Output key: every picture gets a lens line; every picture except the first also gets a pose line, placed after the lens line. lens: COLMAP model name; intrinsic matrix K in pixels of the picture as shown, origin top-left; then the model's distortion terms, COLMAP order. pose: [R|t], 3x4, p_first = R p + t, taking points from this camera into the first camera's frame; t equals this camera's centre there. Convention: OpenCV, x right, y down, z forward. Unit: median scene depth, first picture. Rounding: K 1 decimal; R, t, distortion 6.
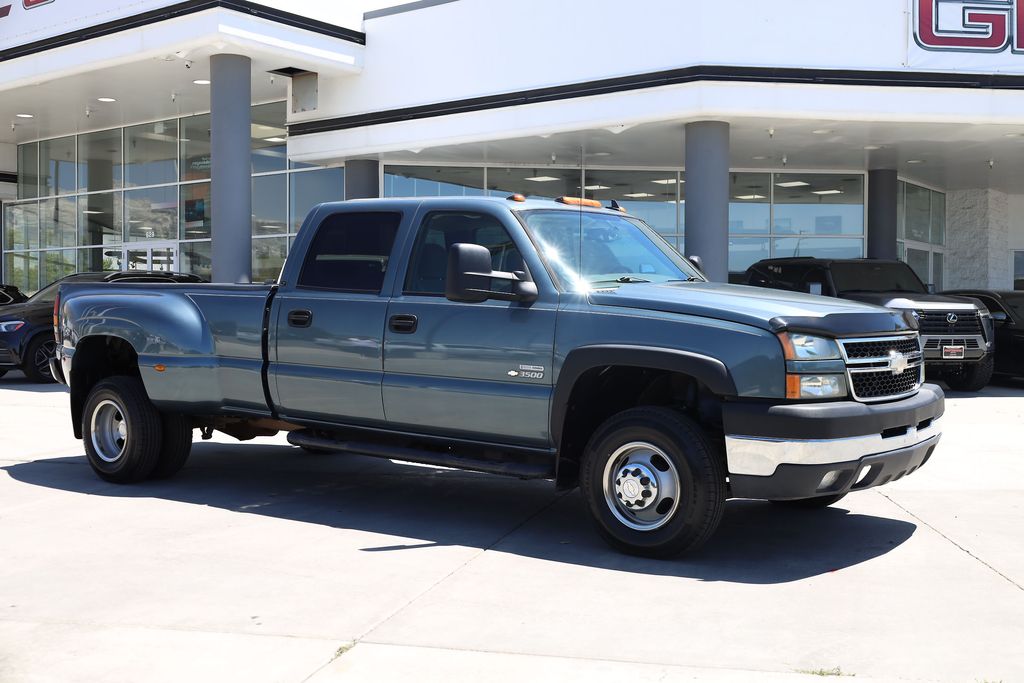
lens RADIAL K [[1500.0, 0, 512.0], [0, 1500.0, 341.5], [0, 0, 1]] dist [-0.002407, -0.126028]
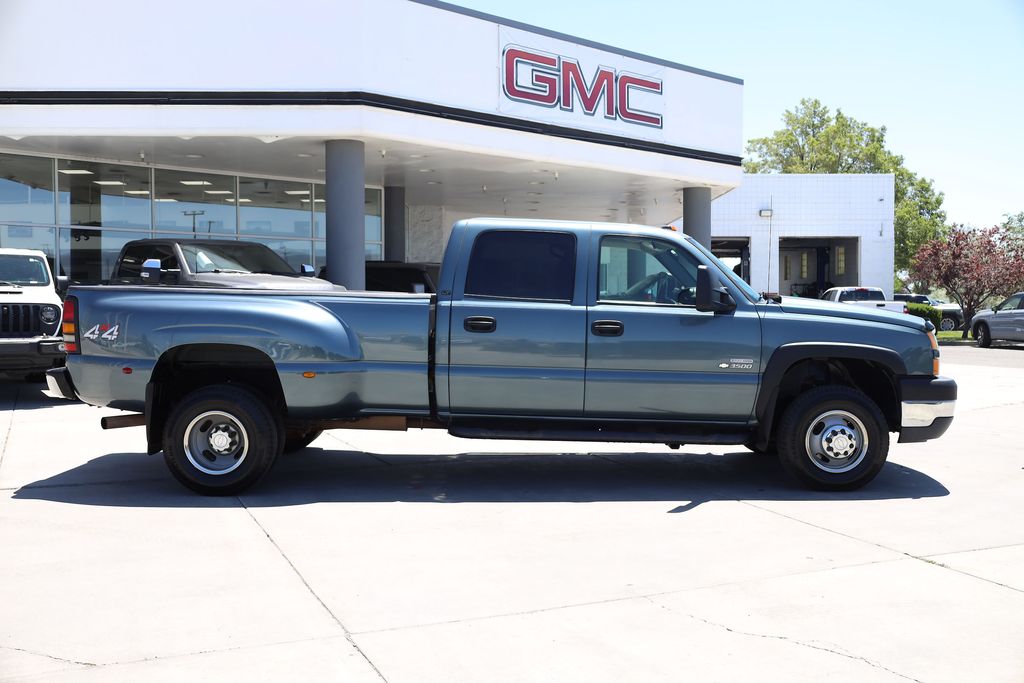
lens RADIAL K [[1500.0, 0, 512.0], [0, 1500.0, 341.5], [0, 0, 1]] dist [-0.002407, -0.126028]
pose [[0.648622, -0.023221, 0.760756, -0.691009], [0.011734, 0.999721, 0.020511, -0.017893], [-0.761020, -0.004377, 0.648713, 0.183350]]
